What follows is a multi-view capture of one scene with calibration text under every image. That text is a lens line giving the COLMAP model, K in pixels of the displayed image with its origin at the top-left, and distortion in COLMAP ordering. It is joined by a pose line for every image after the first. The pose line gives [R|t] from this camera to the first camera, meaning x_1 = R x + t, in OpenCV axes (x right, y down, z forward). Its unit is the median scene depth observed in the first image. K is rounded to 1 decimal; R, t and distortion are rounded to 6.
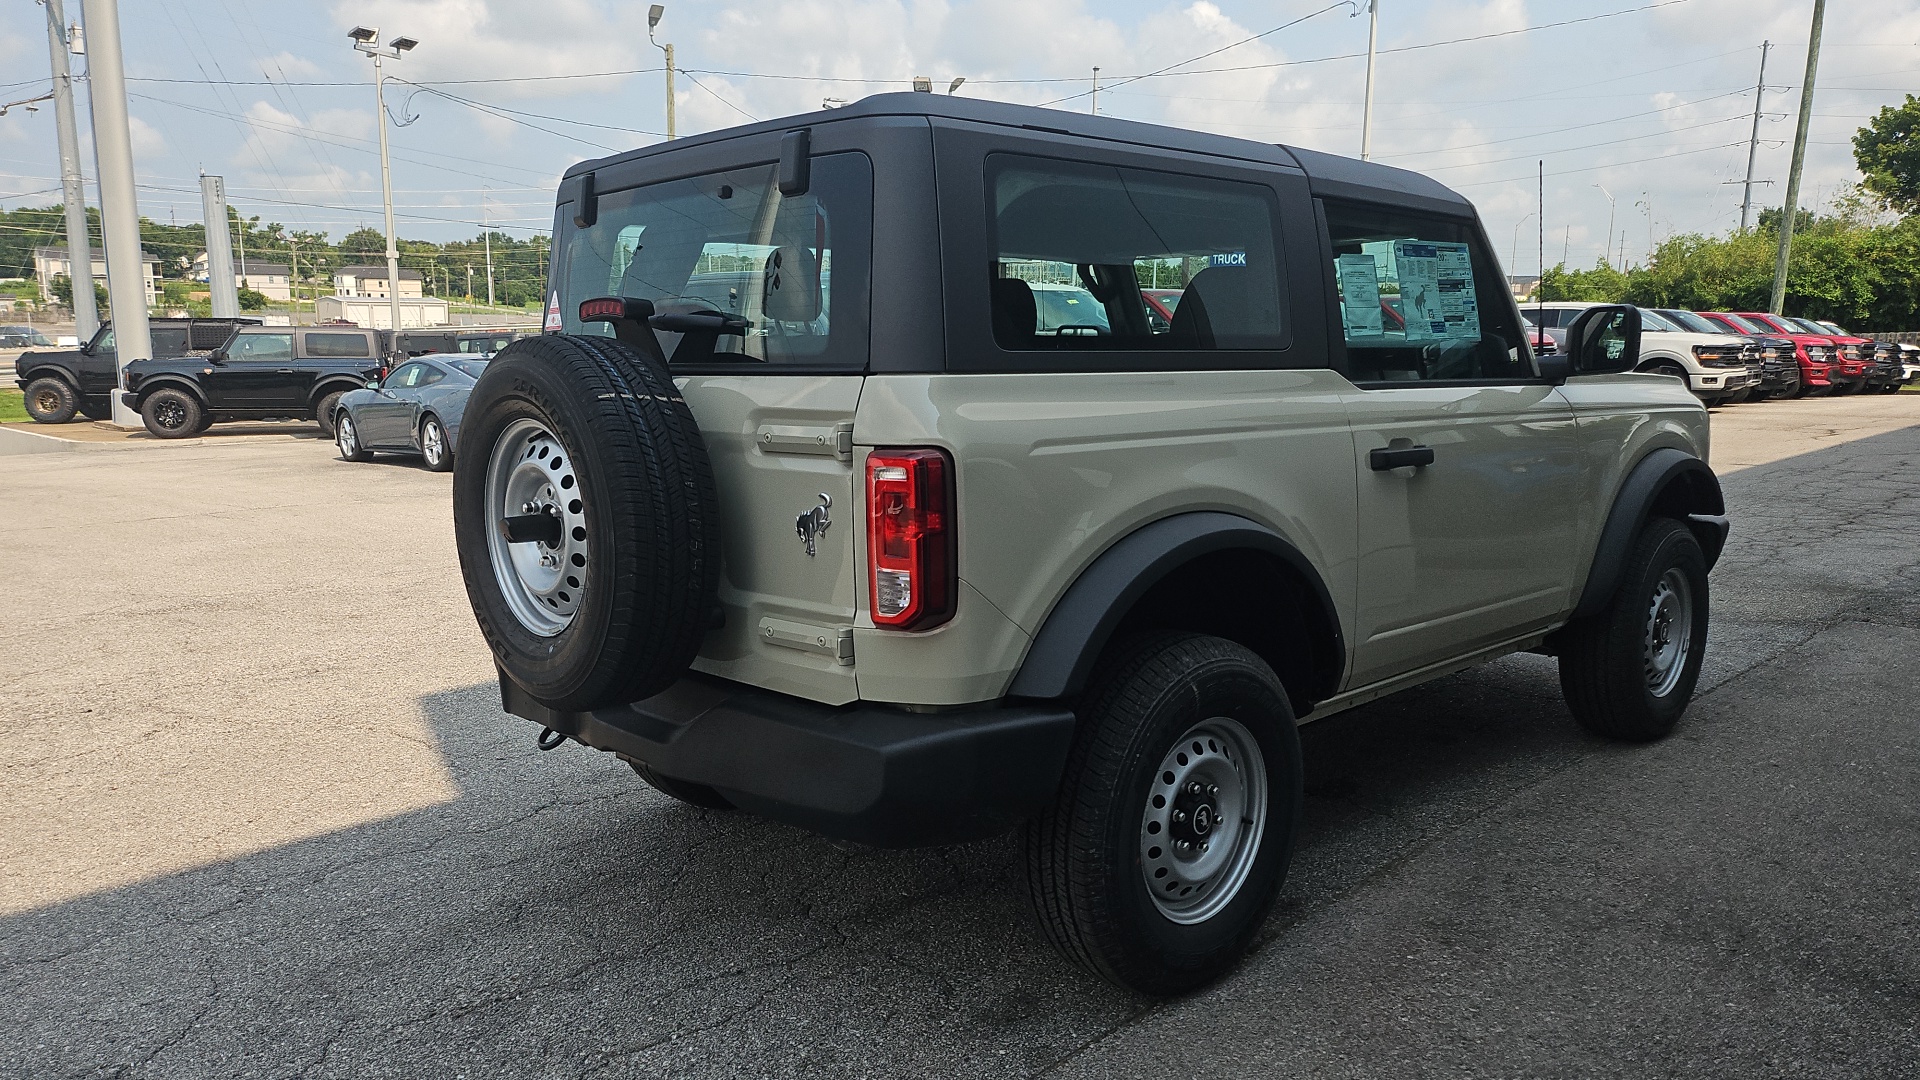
lens RADIAL K [[1372.6, 0, 960.5], [0, 1372.6, 518.6], [0, 0, 1]] dist [0.035833, -0.037867]
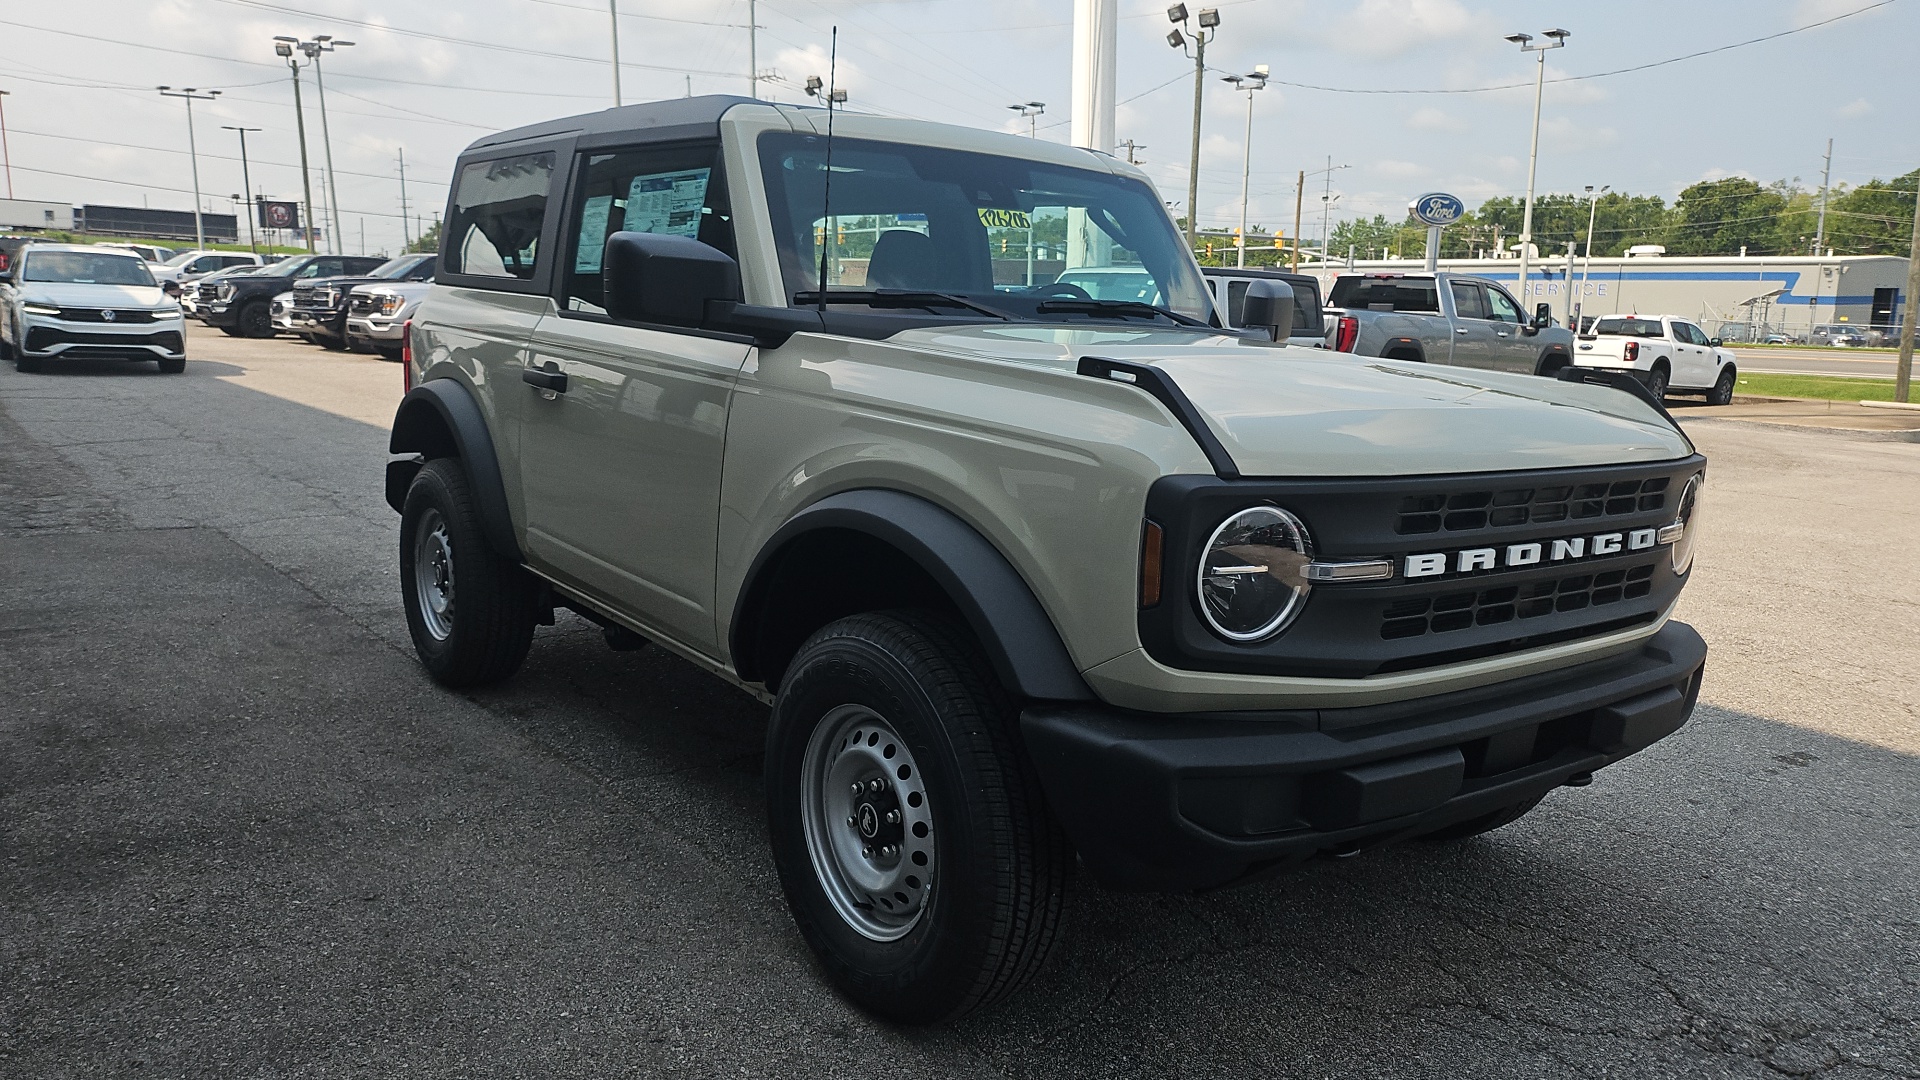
lens RADIAL K [[1372.6, 0, 960.5], [0, 1372.6, 518.6], [0, 0, 1]] dist [0.035833, -0.037867]
pose [[-0.112900, 0.149614, -0.982278, 1.323861], [-0.176501, 0.969856, 0.168009, -0.171348], [0.977804, 0.192341, -0.083089, 1.366407]]
